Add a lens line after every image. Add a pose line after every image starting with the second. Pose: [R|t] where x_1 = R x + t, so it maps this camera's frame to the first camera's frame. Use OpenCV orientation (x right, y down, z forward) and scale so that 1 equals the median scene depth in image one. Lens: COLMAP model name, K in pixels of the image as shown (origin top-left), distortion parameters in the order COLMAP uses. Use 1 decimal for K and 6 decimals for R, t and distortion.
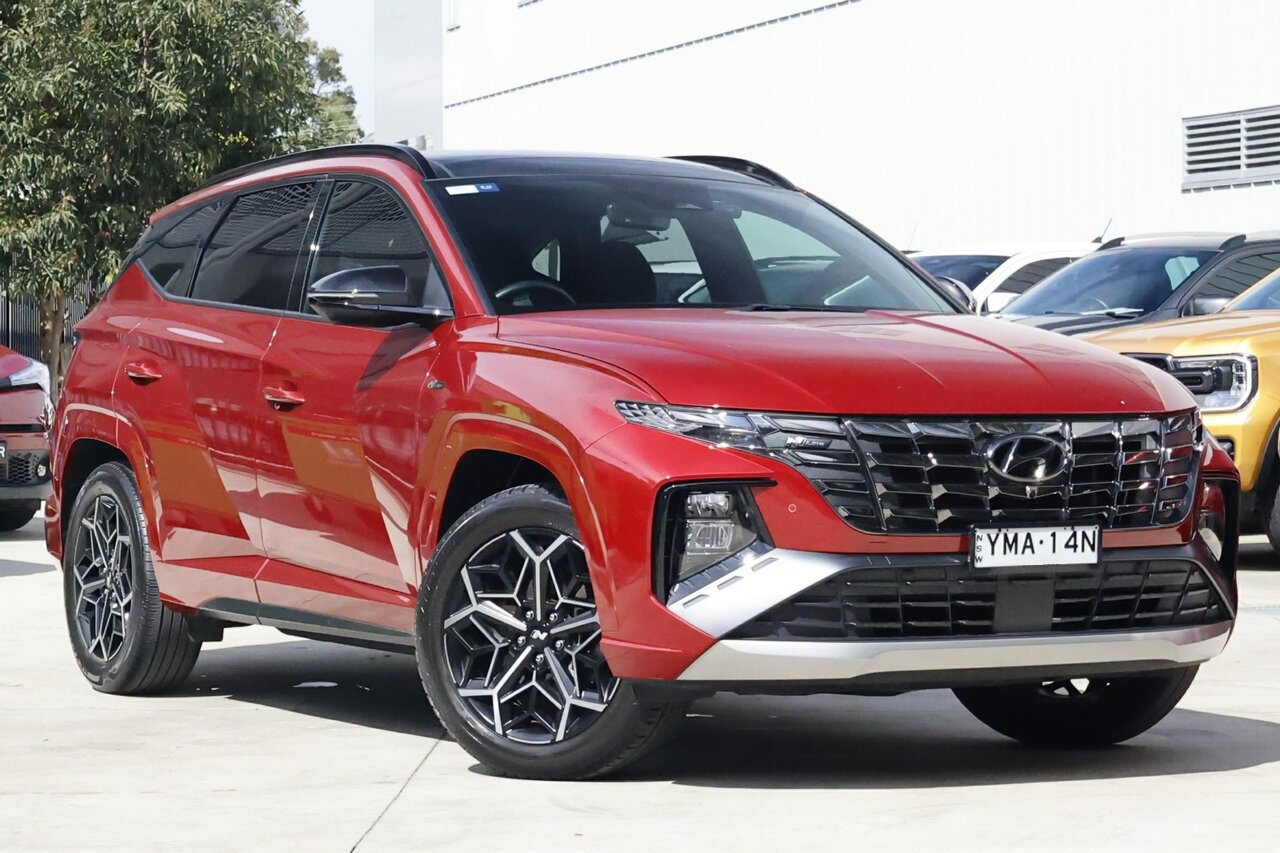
lens RADIAL K [[1385.3, 0, 636.3], [0, 1385.3, 427.3], [0, 0, 1]] dist [0.271824, 0.000000]
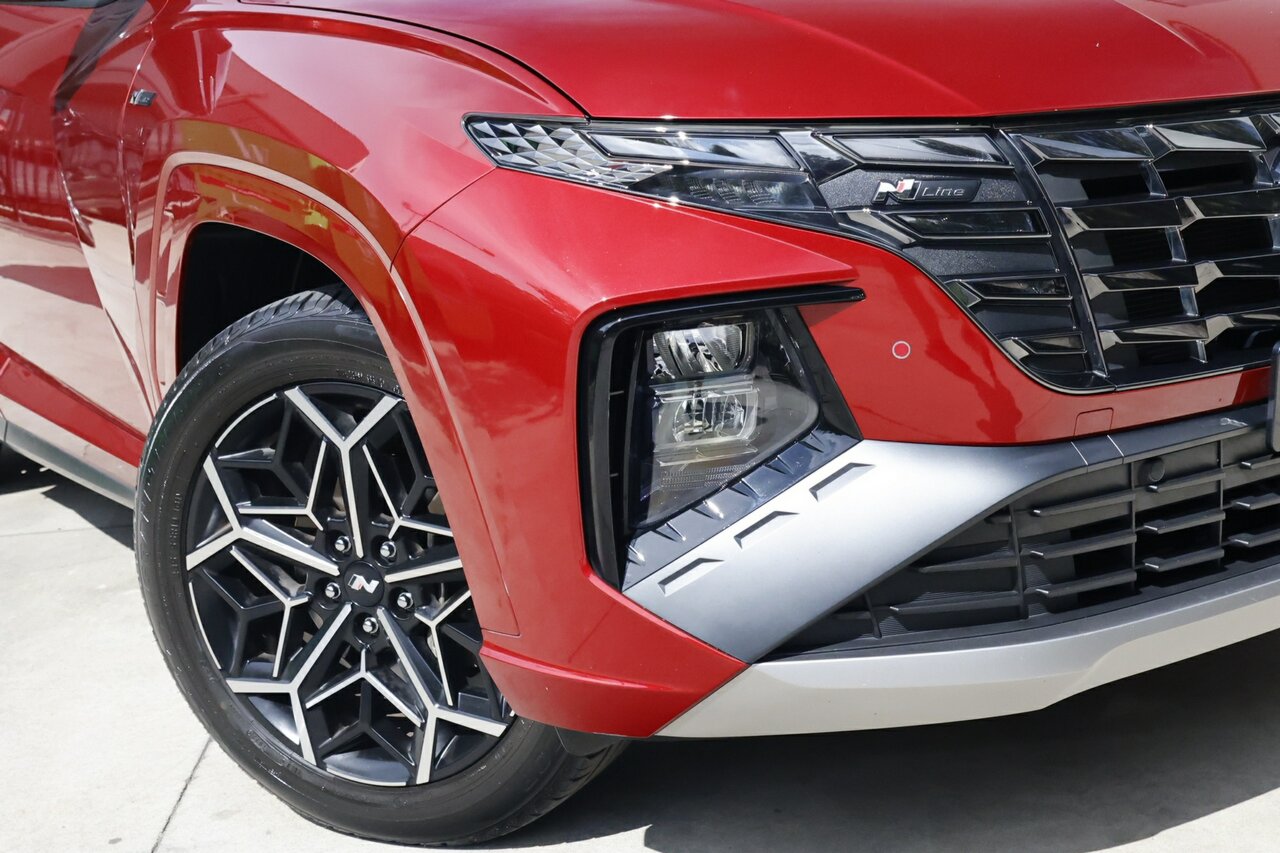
lens RADIAL K [[1238.1, 0, 633.1], [0, 1238.1, 424.0], [0, 0, 1]] dist [0.070094, 0.000000]
pose [[0.991010, -0.092484, 0.096678, -0.009025], [0.066662, 0.967849, 0.242538, -0.016775], [-0.116000, -0.233913, 0.965313, 0.561005]]
